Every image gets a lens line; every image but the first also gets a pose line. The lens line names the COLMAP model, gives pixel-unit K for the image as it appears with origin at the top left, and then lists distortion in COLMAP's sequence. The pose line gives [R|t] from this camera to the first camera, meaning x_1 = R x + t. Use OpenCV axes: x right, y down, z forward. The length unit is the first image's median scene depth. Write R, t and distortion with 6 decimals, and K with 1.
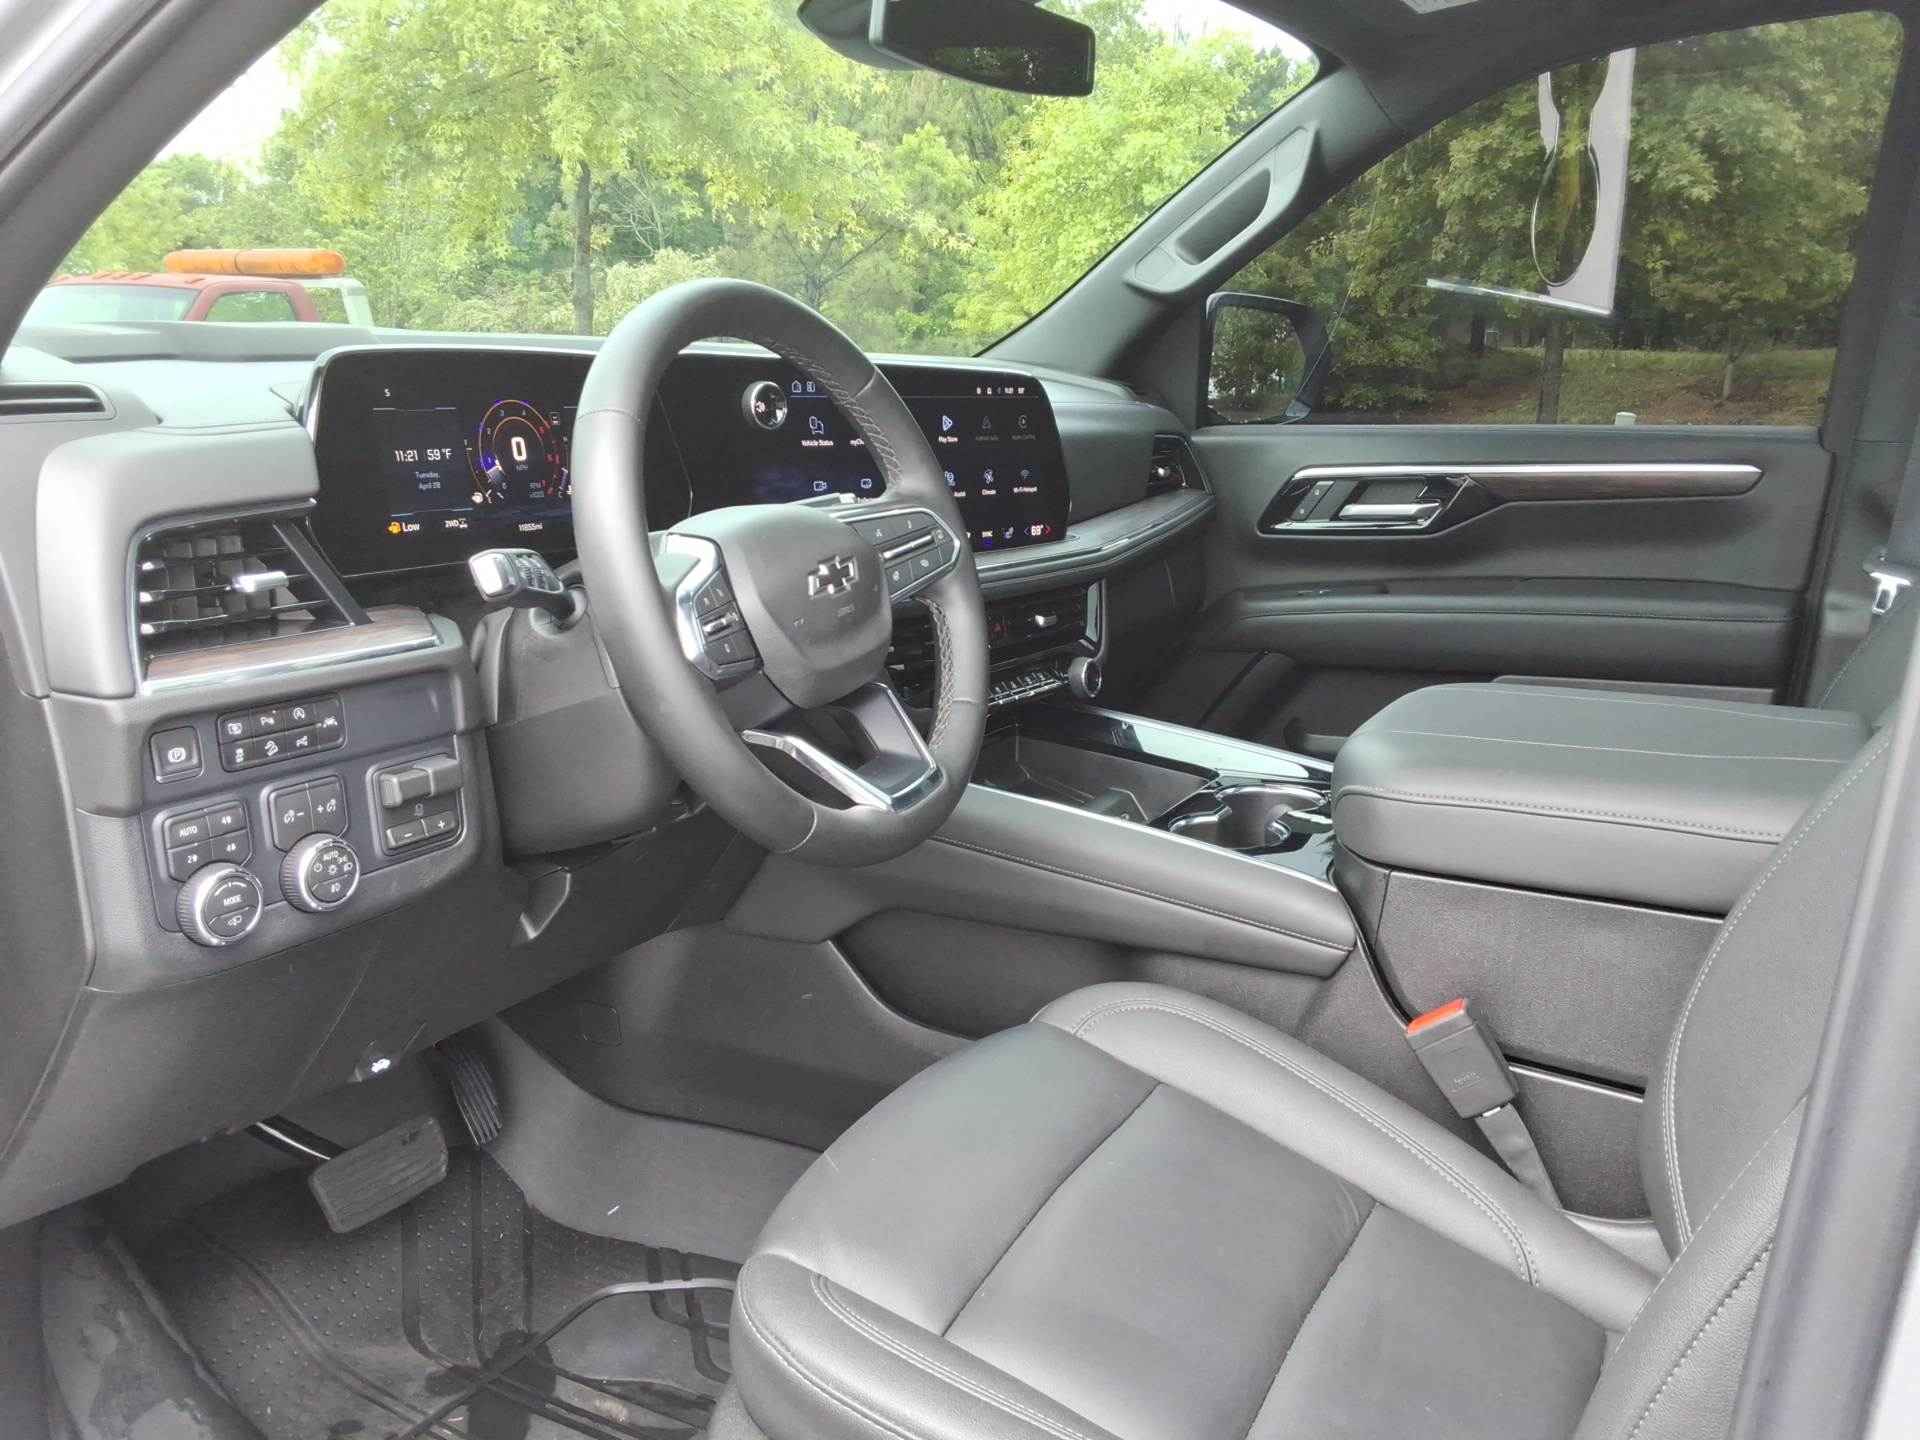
lens RADIAL K [[1538.4, 0, 965.5], [0, 1538.4, 700.8], [0, 0, 1]] dist [0.102887, -0.148185]
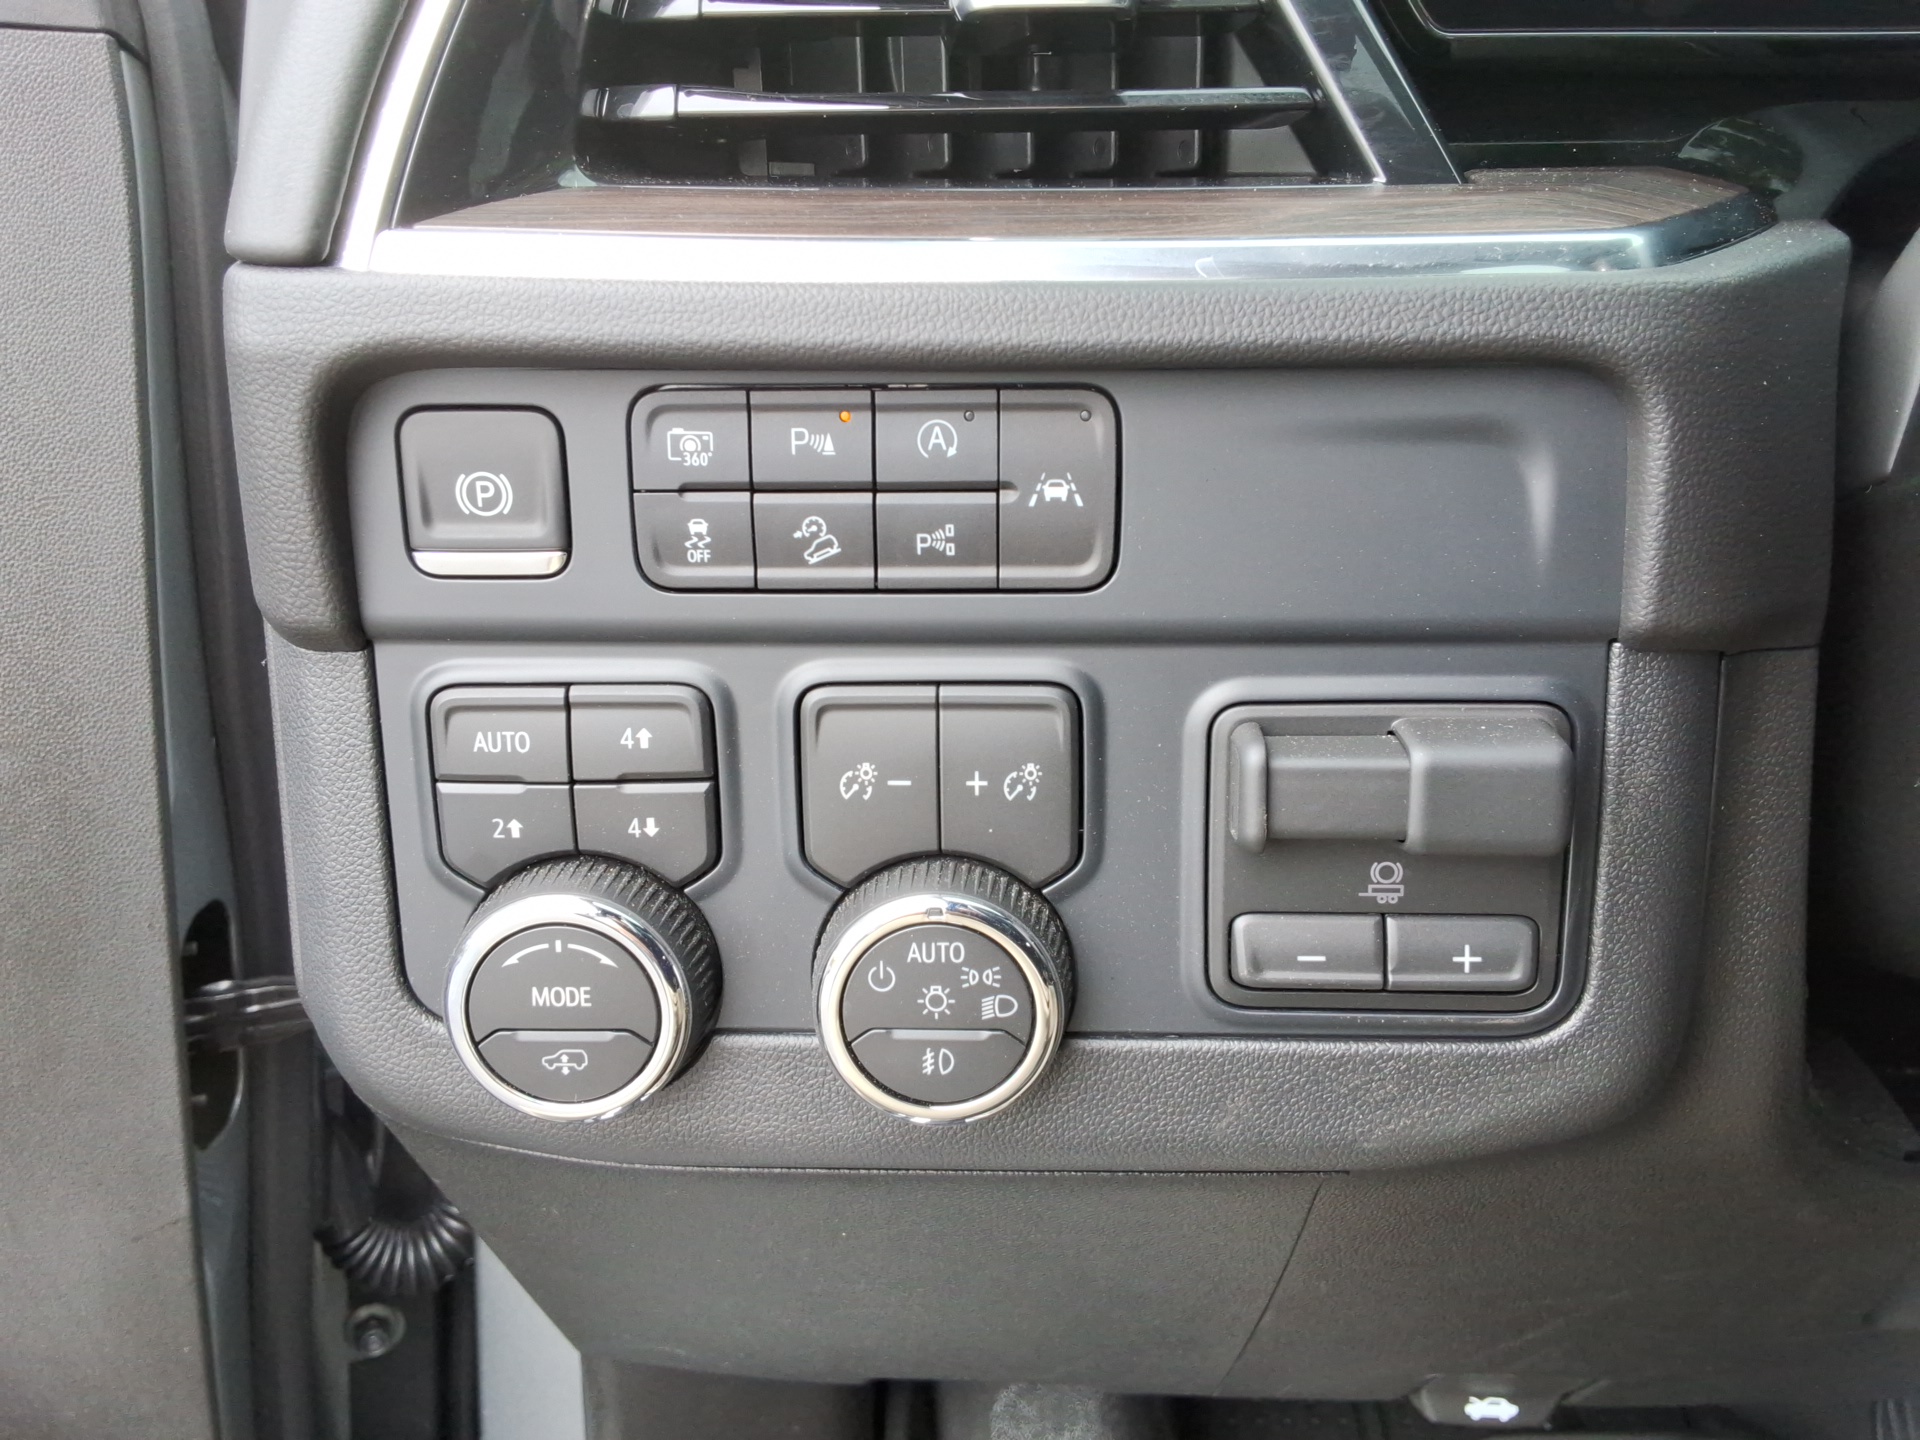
lens RADIAL K [[1538.4, 0, 968.4], [0, 1538.4, 719.7], [0, 0, 1]] dist [0.102887, -0.148185]
pose [[0.470598, 0.250535, -0.846032, -0.111709], [-0.168079, 0.966738, 0.192787, 0.001768], [0.866191, 0.051475, 0.497055, 0.546001]]
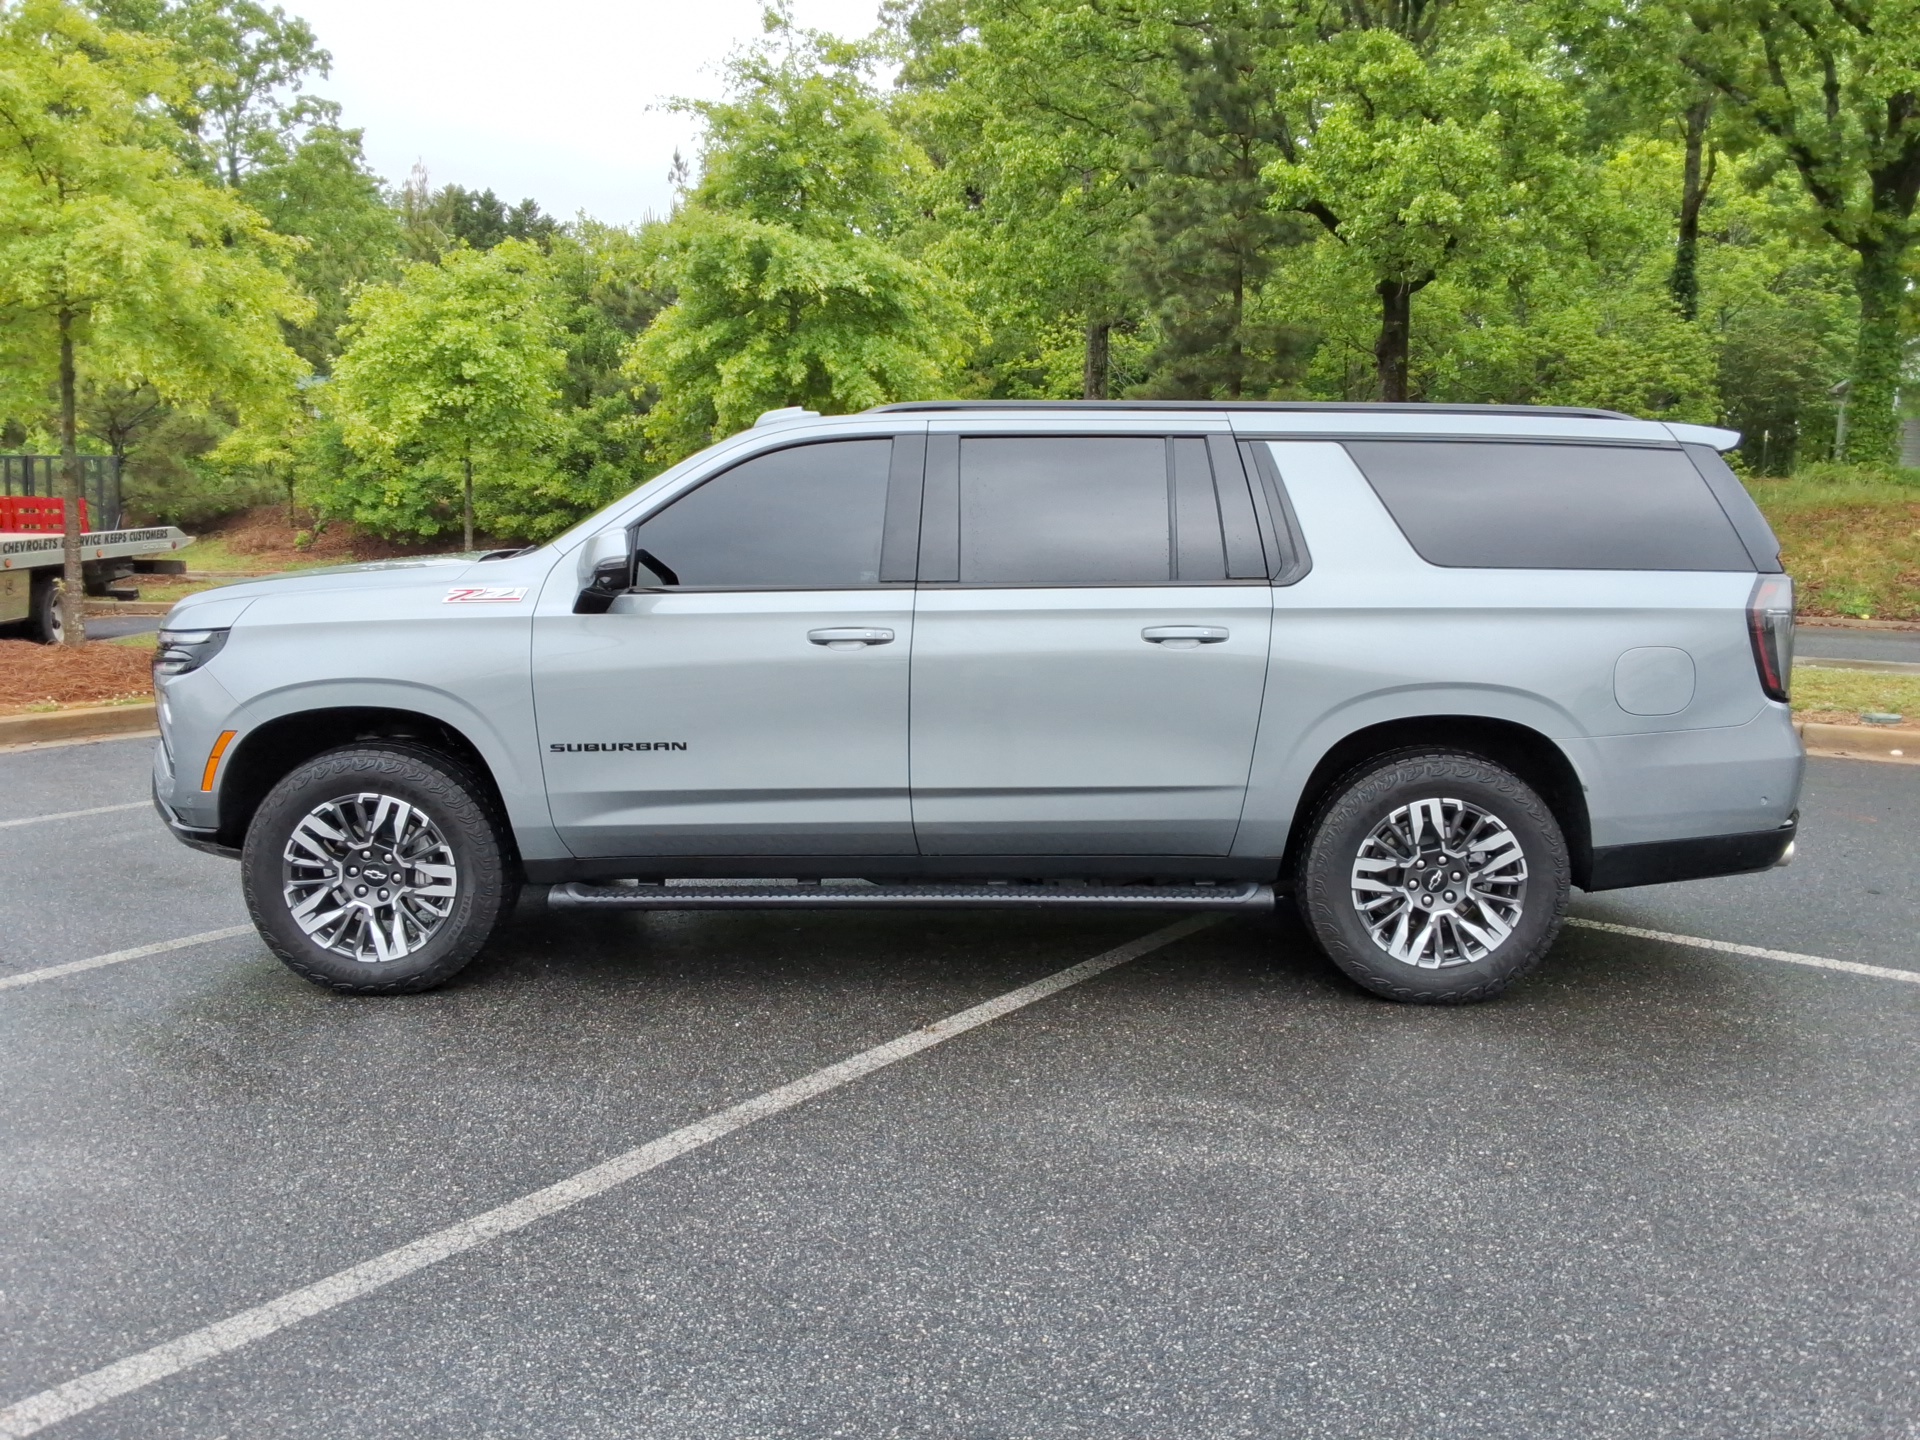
lens RADIAL K [[1538.4, 0, 975.6], [0, 1538.4, 714.7], [0, 0, 1]] dist [0.102887, -0.148185]
pose [[0.885305, -0.071174, 0.459531, -1.350873], [0.102876, 0.993708, -0.044285, 0.489866], [-0.453488, 0.086481, 0.887057, -3.044251]]
